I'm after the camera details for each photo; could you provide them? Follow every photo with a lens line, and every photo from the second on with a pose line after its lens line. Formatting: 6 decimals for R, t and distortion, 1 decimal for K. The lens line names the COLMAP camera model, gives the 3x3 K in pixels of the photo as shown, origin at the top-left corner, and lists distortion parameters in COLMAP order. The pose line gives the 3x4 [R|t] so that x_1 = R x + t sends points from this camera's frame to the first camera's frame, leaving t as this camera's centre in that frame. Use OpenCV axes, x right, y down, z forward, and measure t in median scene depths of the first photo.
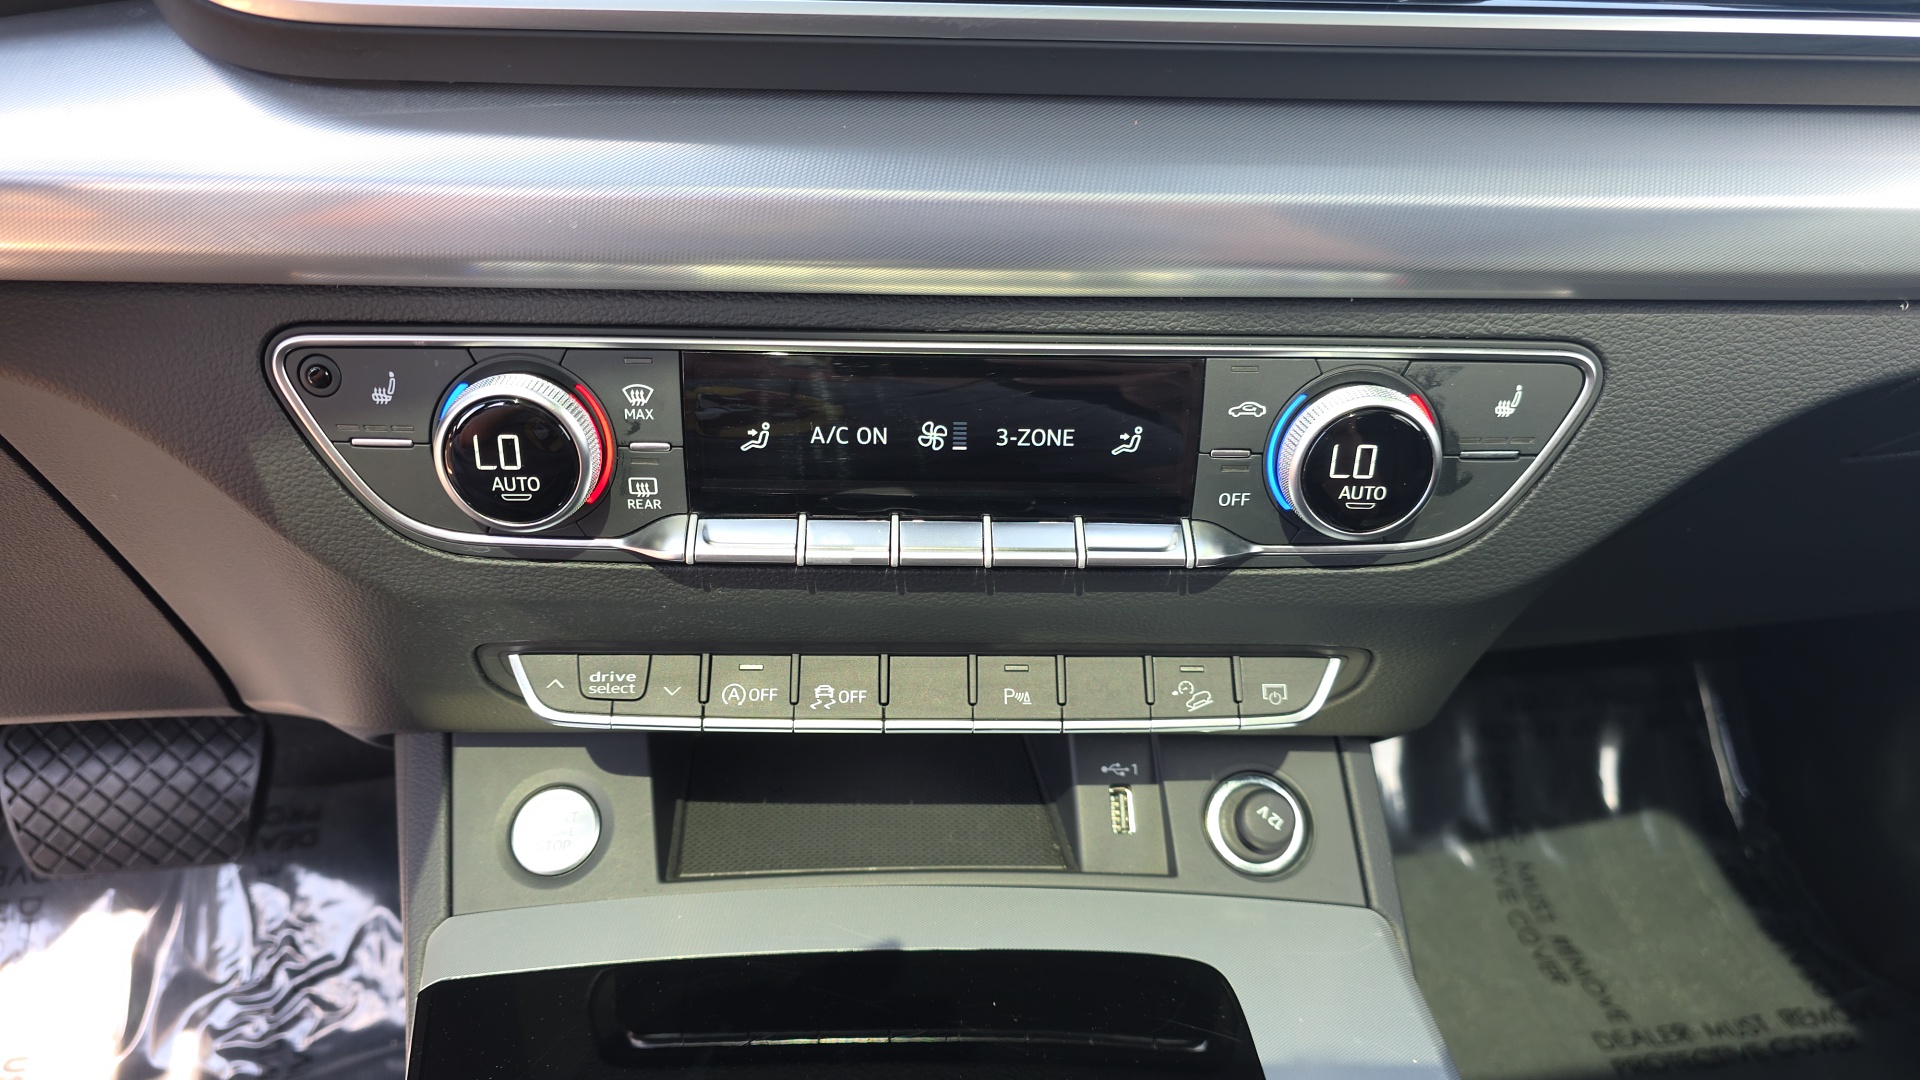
lens RADIAL K [[1321.7, 0, 933.4], [0, 1321.7, 540.7], [0, 0, 1]] dist [0.053590, -0.062813]
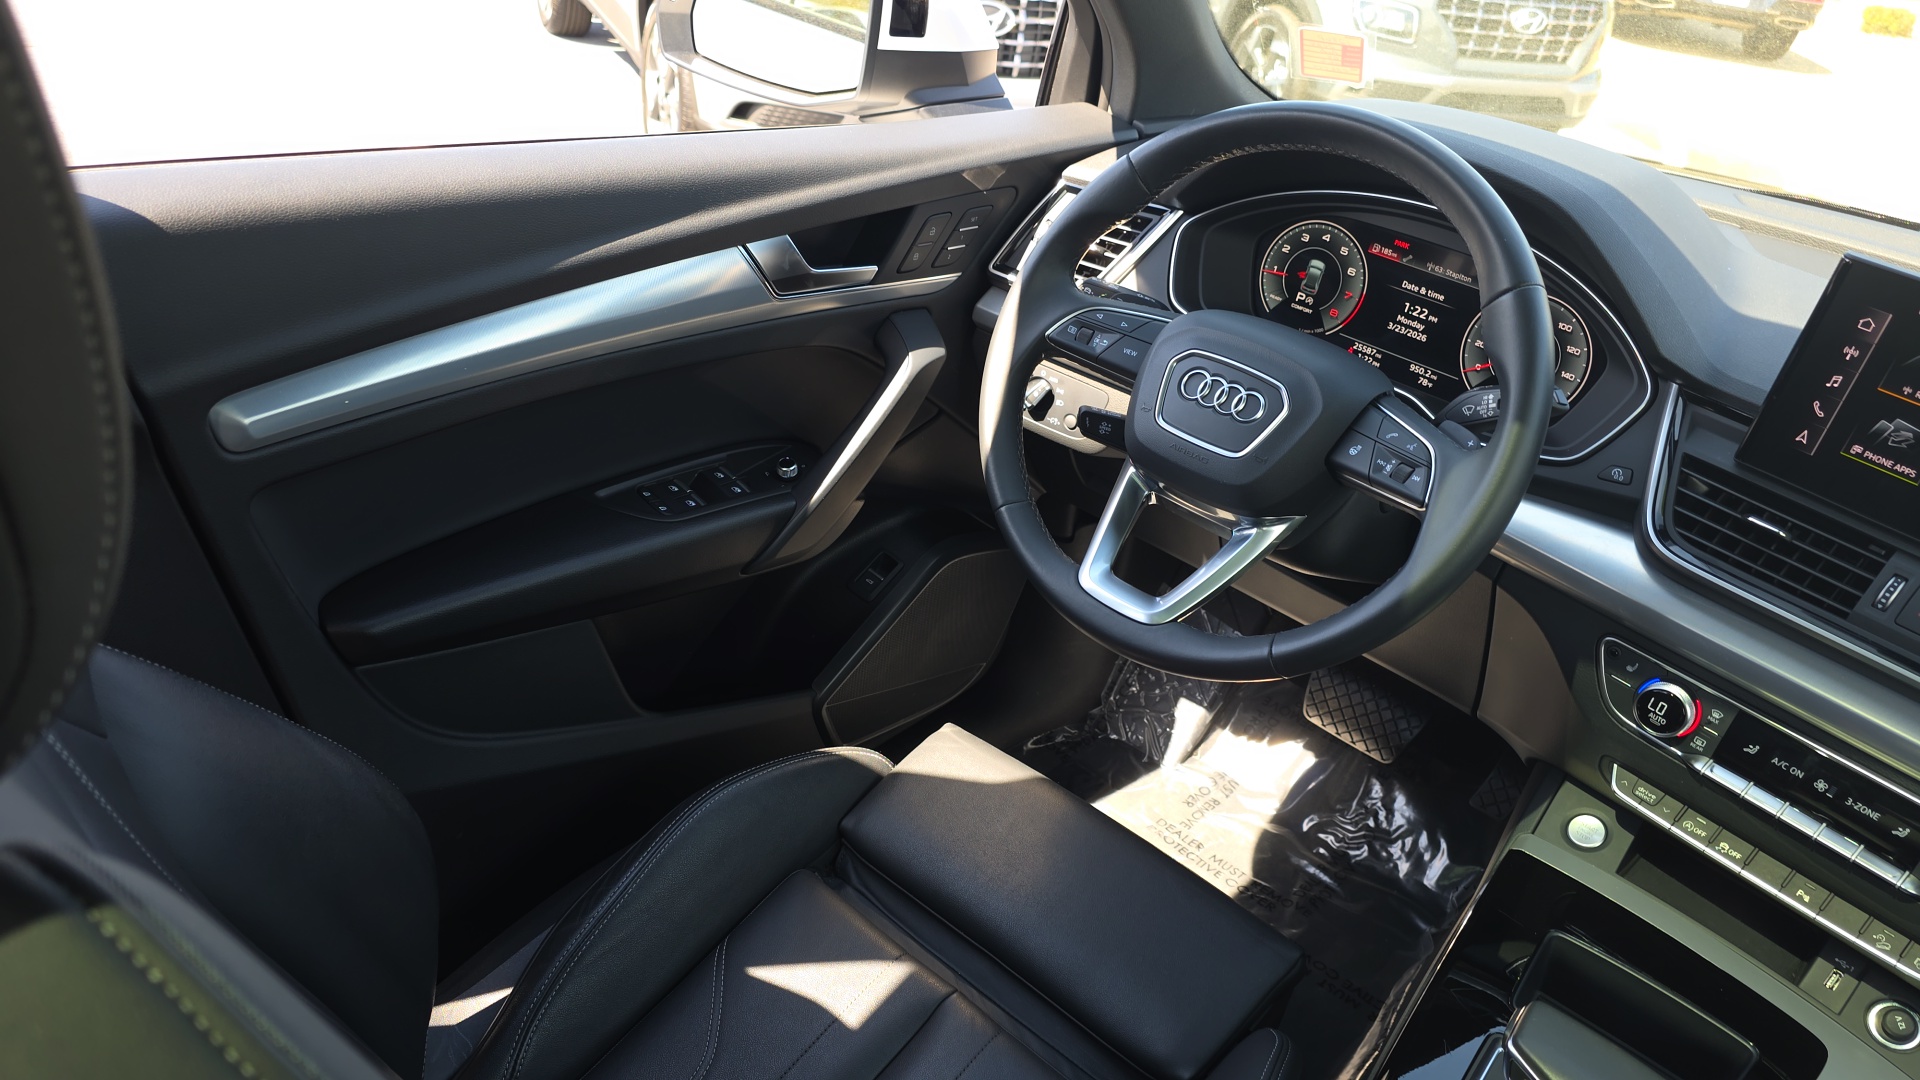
lens RADIAL K [[1314.8, 0, 912.7], [0, 1314.8, 564.5], [0, 0, 1]] dist [0.048923, -0.051996]
pose [[0.610885, 0.463379, -0.641950, 0.348365], [-0.467419, 0.865525, 0.179962, -0.082136], [0.639014, 0.190124, 0.745328, -1.968942]]
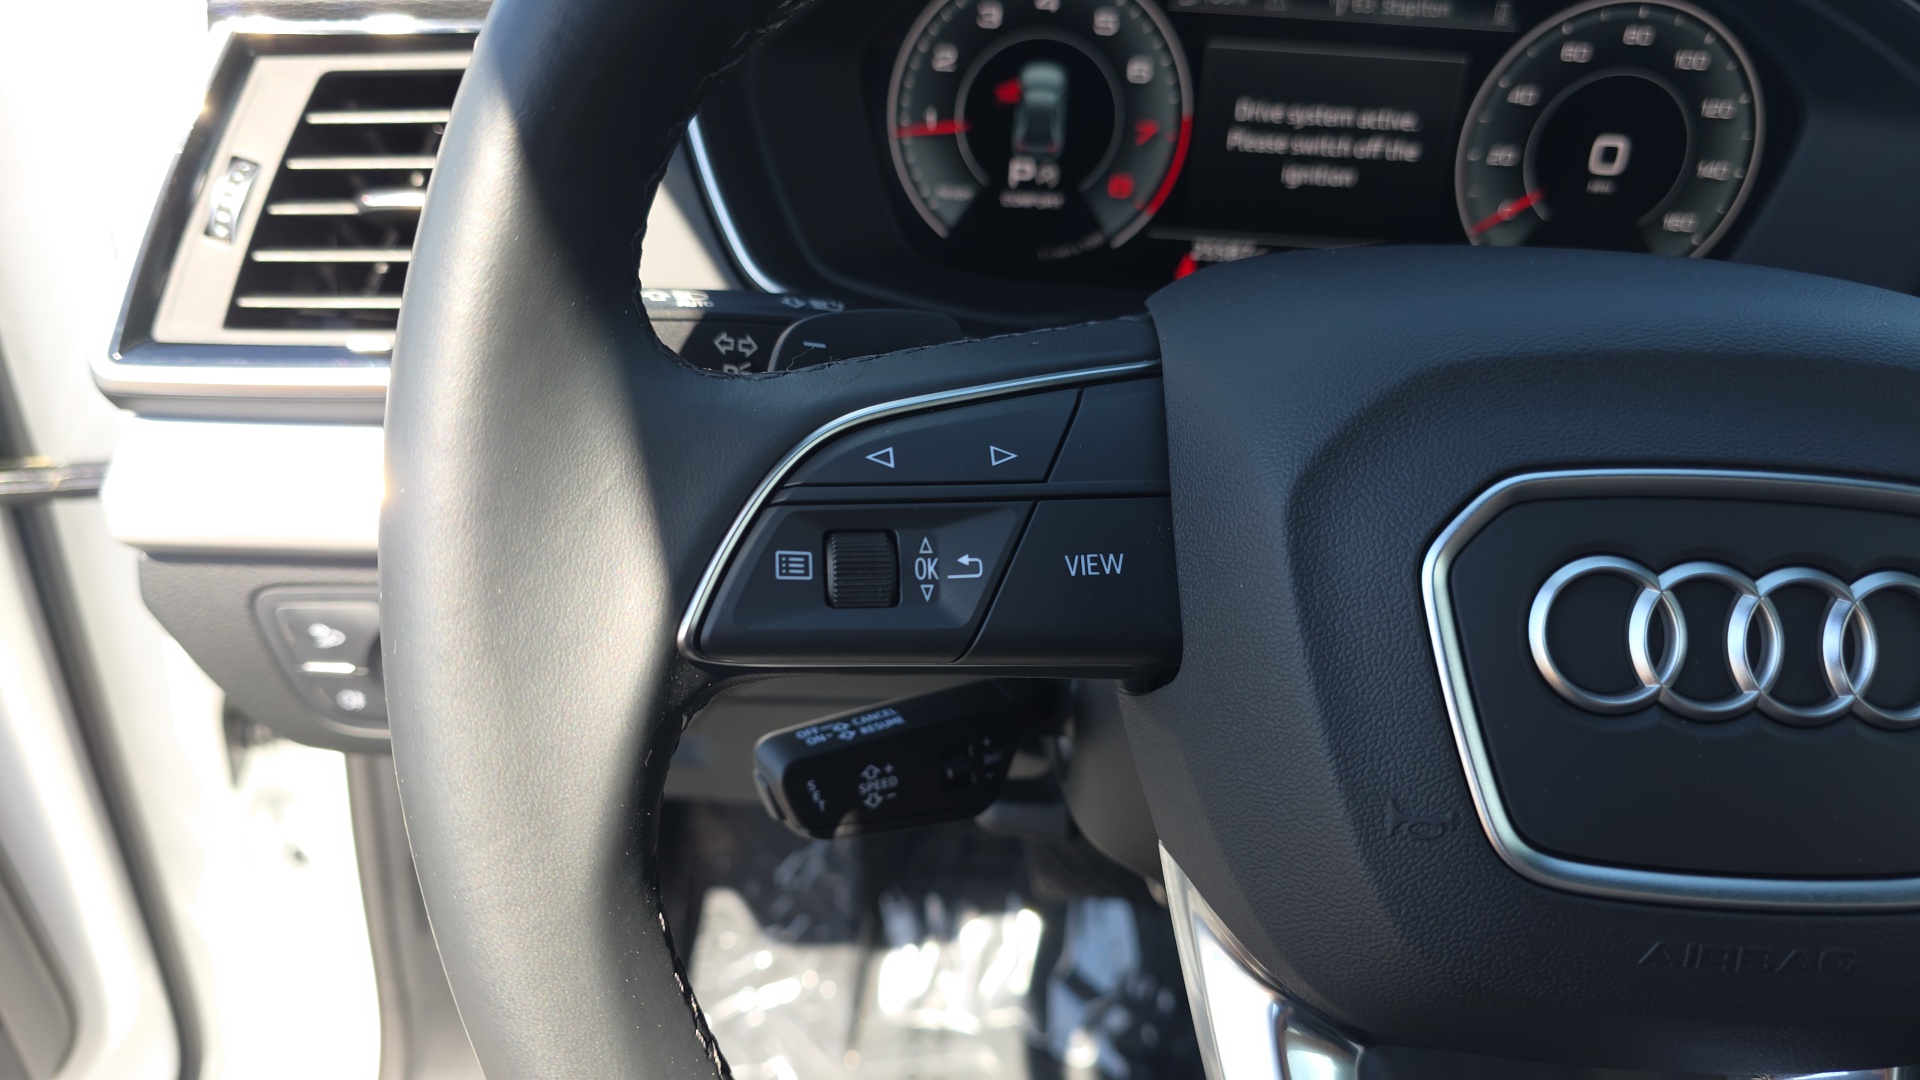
lens RADIAL K [[1361.2, 0, 954.0], [0, 1361.2, 575.2], [0, 0, 1]] dist [0.021706, -0.064460]
pose [[0.982984, 0.120136, -0.138958, -1.243493], [-0.112312, 0.991682, 0.062870, -0.204225], [0.145356, -0.046194, 0.988300, -0.416402]]
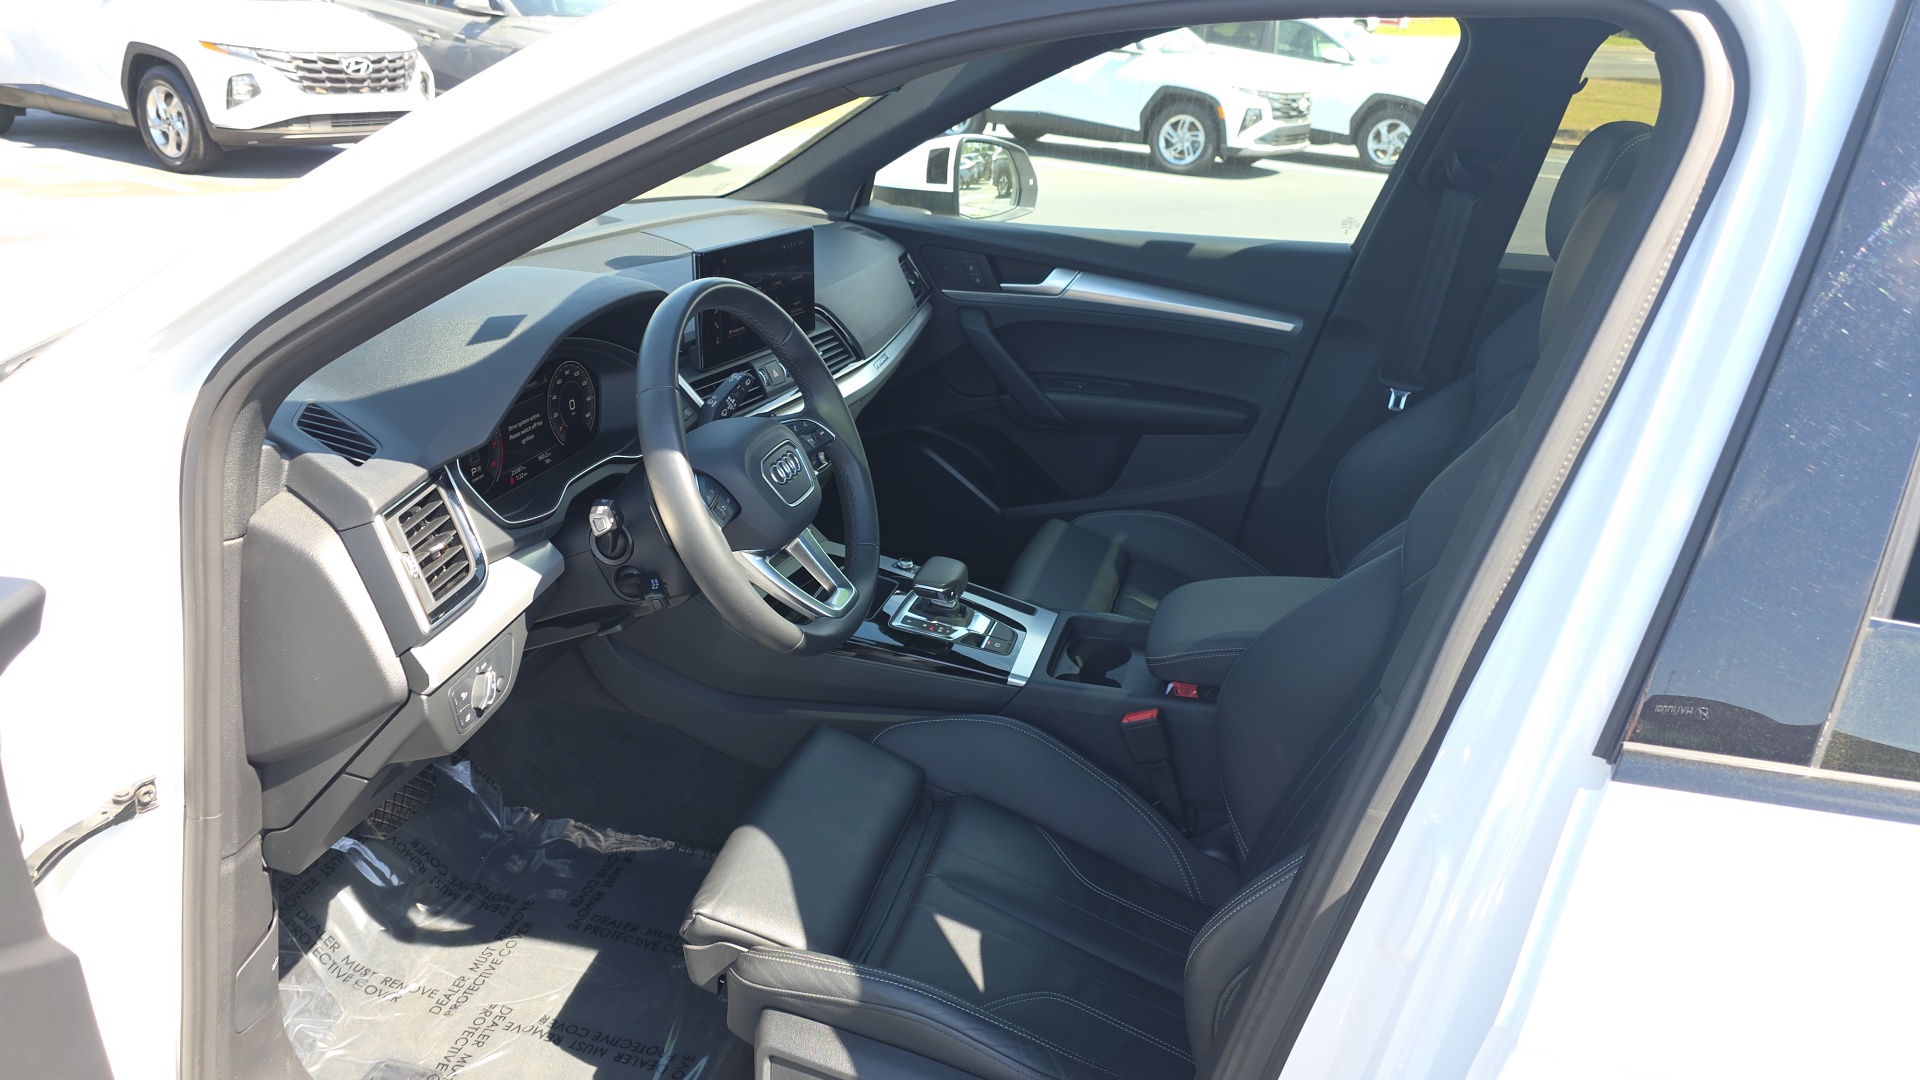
lens RADIAL K [[1291.8, 0, 965.6], [0, 1291.8, 564.8], [0, 0, 1]] dist [0.033306, -0.000549]
pose [[0.397476, -0.362171, 0.843116, -3.953871], [0.376082, 0.902397, 0.210337, -0.507707], [-0.837004, 0.233477, 0.494887, -1.986137]]
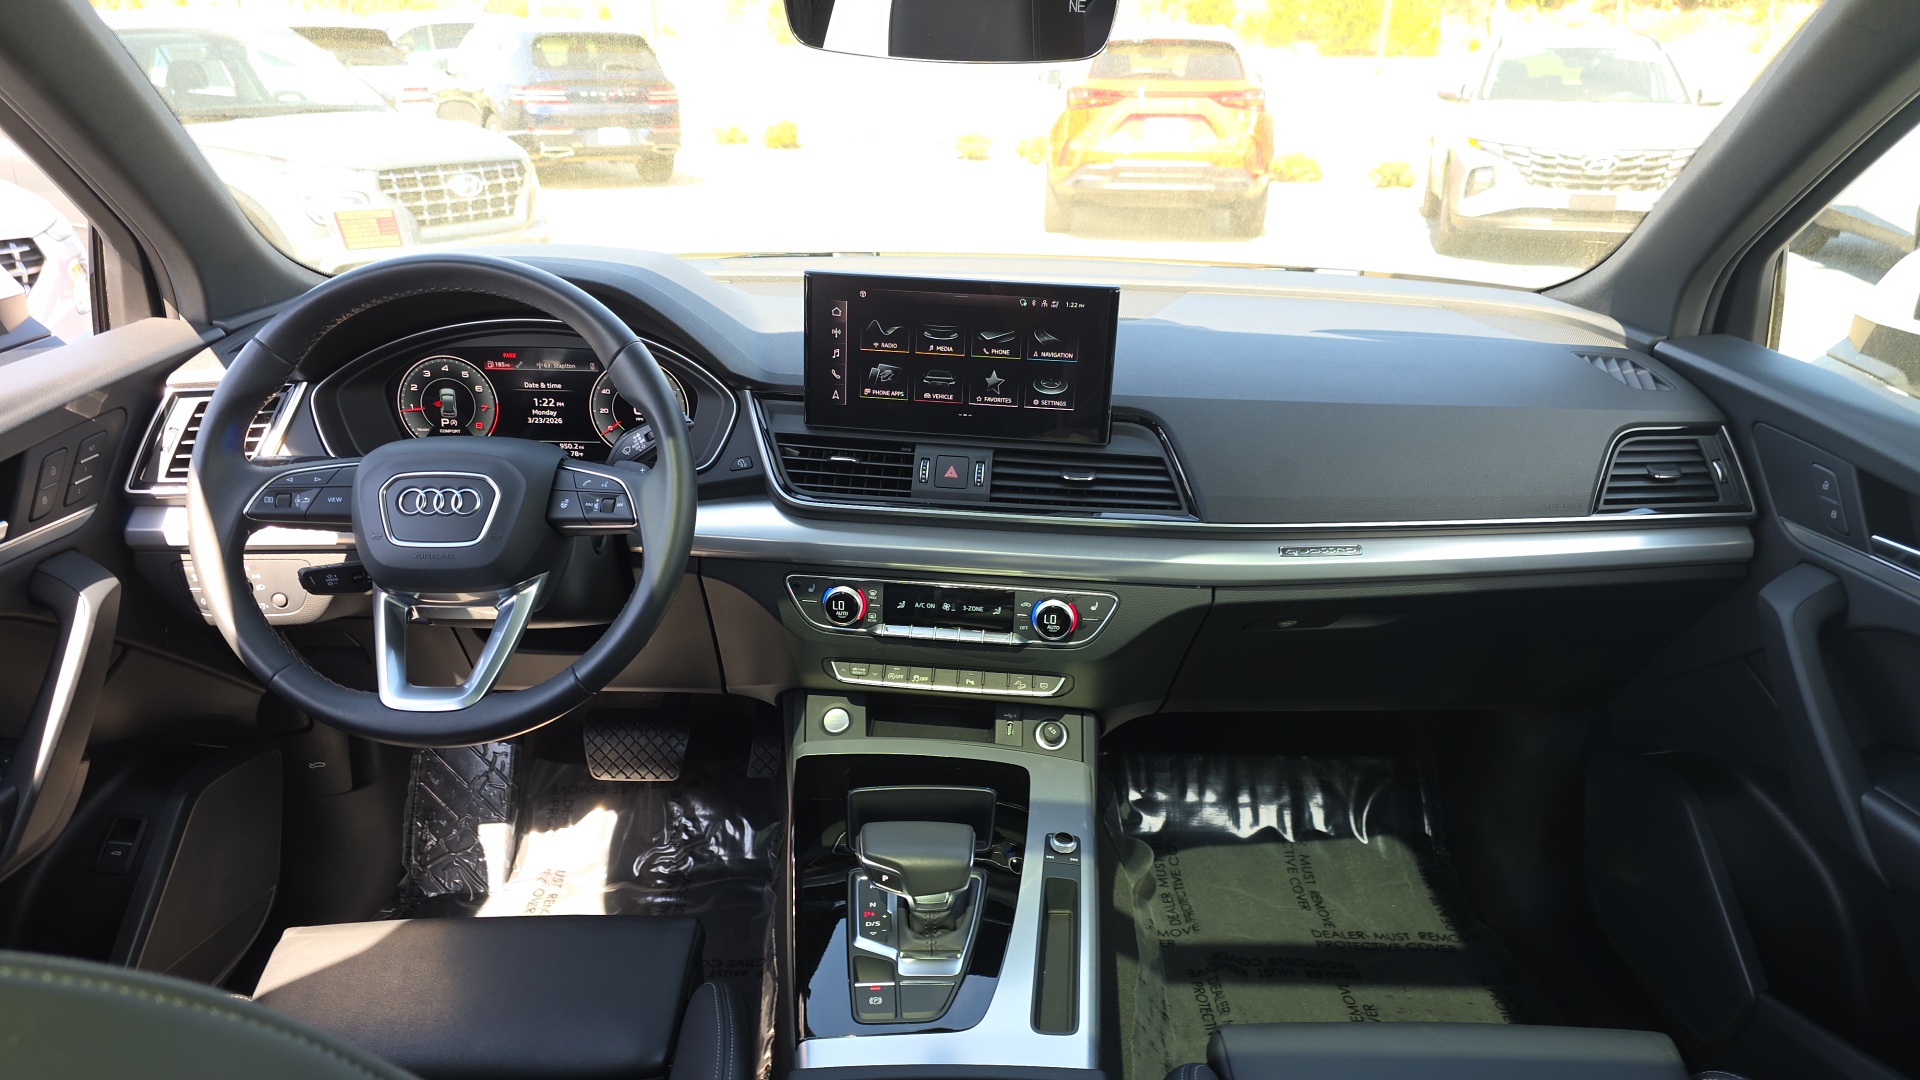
lens RADIAL K [[1313.2, 0, 953.3], [0, 1313.2, 538.5], [0, 0, 1]] dist [0.092558, -0.123500]
pose [[0.990649, 0.046627, -0.128217, 0.449119], [-0.063400, 0.989482, -0.130023, 0.197227], [0.120806, 0.136937, 0.983186, -2.502049]]
